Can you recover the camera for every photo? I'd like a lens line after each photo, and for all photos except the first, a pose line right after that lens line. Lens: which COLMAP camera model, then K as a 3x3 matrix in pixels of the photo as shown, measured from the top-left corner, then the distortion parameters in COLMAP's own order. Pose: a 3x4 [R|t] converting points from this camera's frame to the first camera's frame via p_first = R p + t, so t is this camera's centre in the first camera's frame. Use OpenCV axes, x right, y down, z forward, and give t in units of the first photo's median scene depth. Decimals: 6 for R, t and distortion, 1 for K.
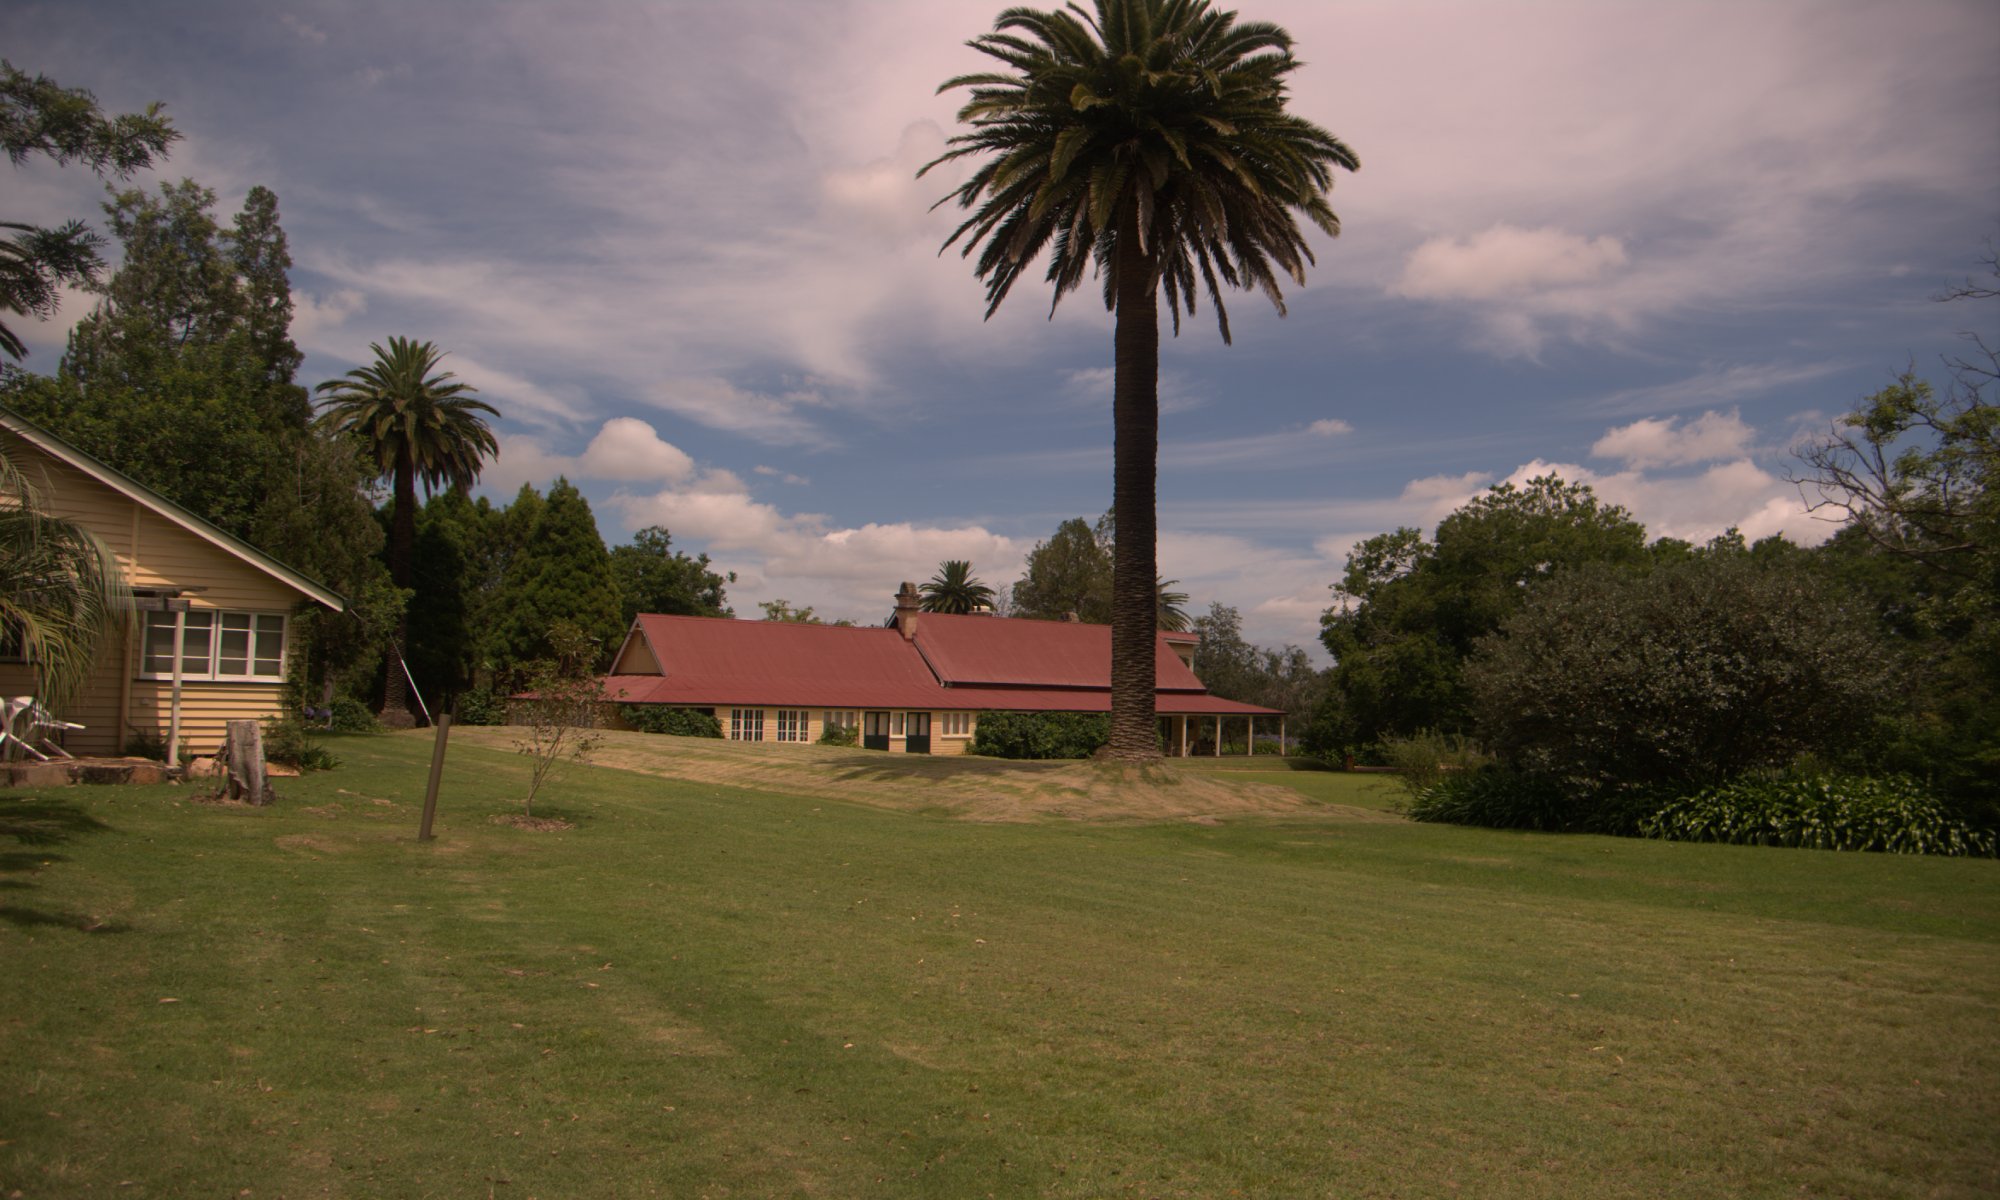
lens RADIAL K [[1420.9, 0, 1000.0], [0, 1420.9, 600.0], [0, 0, 1]] dist [-0.002041, -0.000562]
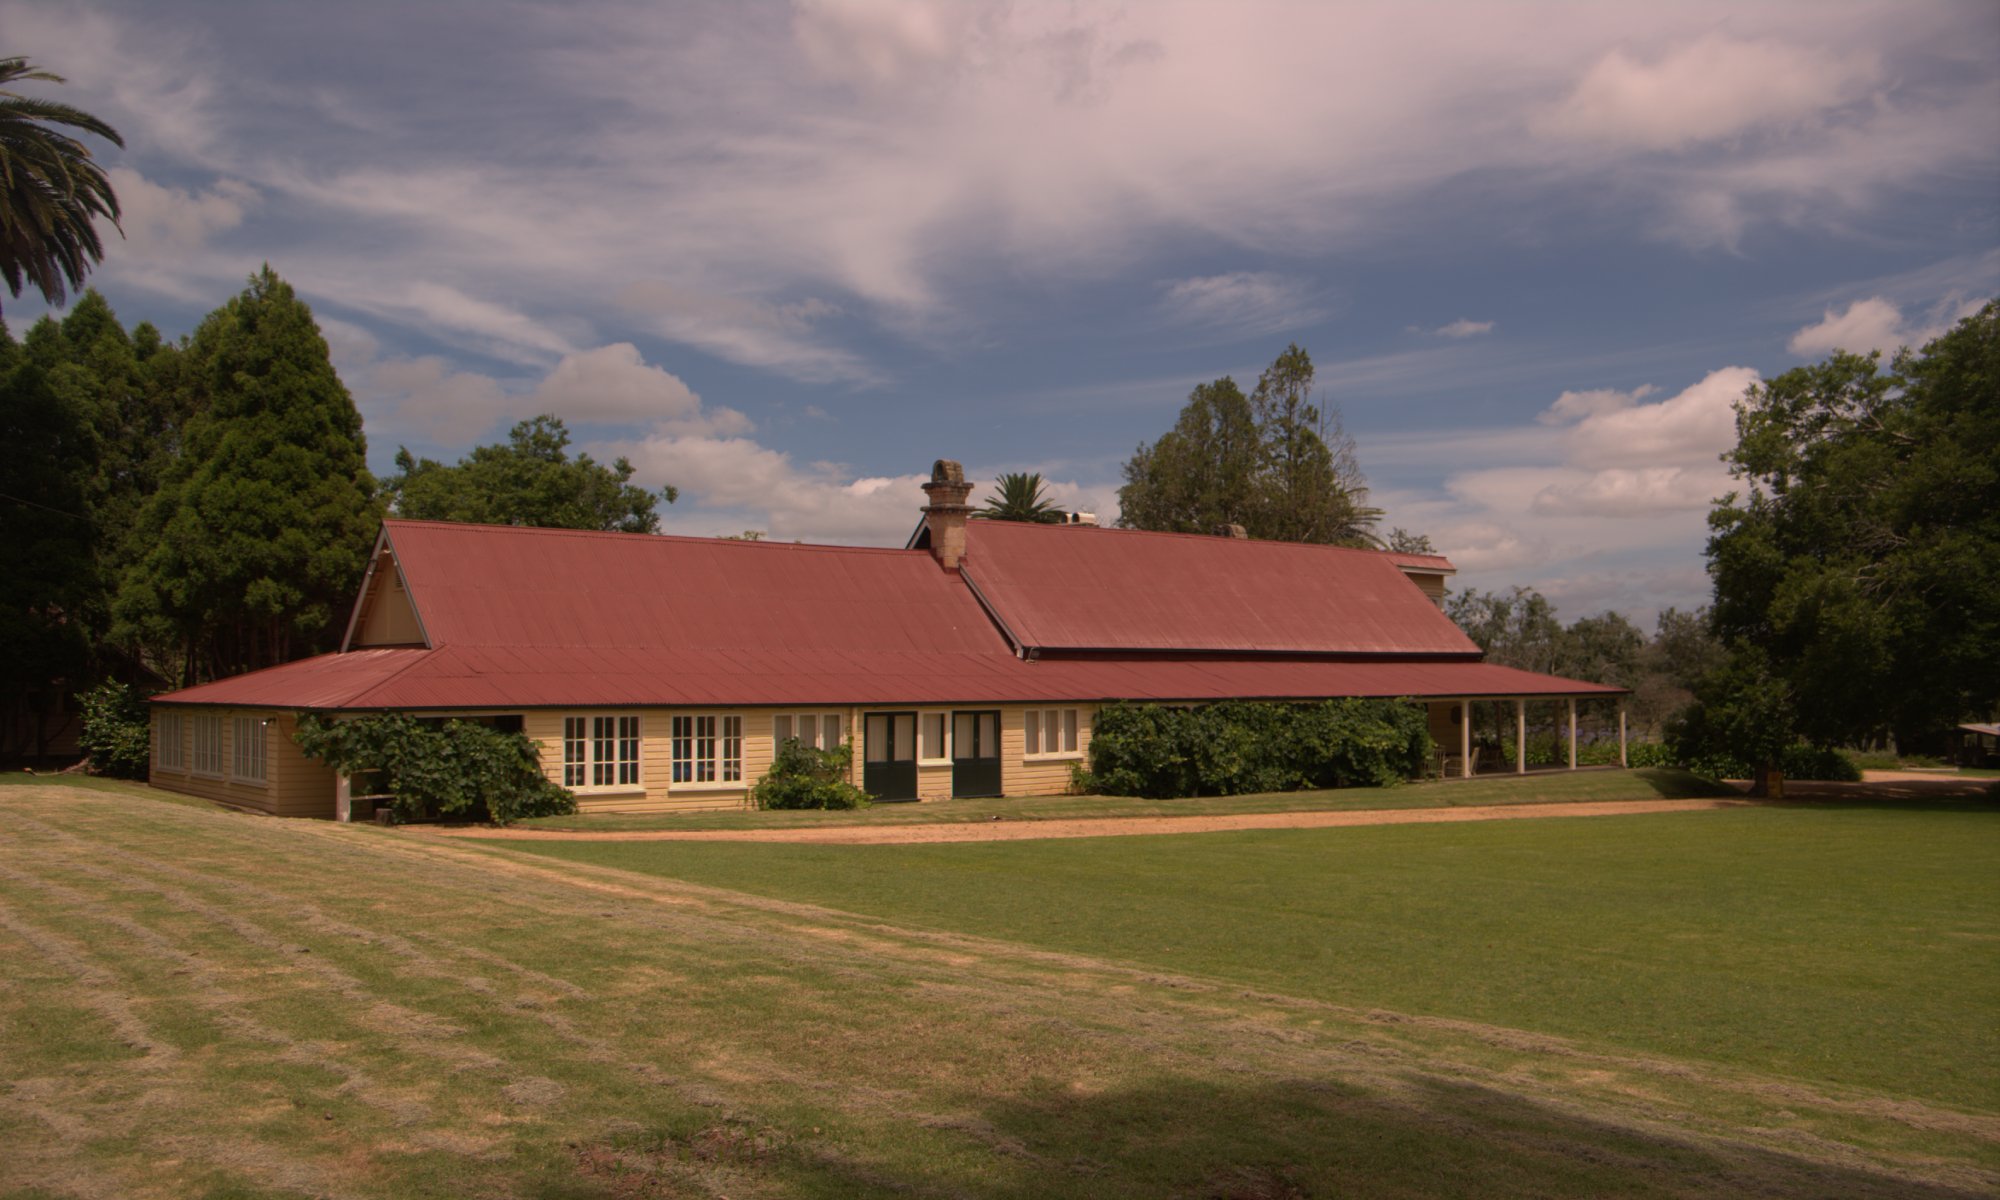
lens RADIAL K [[1761.5, 0, 1000.0], [0, 1761.5, 600.0], [0, 0, 1]] dist [0.003723, 0.005049]
pose [[0.998968, -0.025958, -0.037273, -0.024020], [0.026905, 0.999322, 0.025114, 0.024551], [0.036596, -0.026091, 0.998989, 0.373972]]
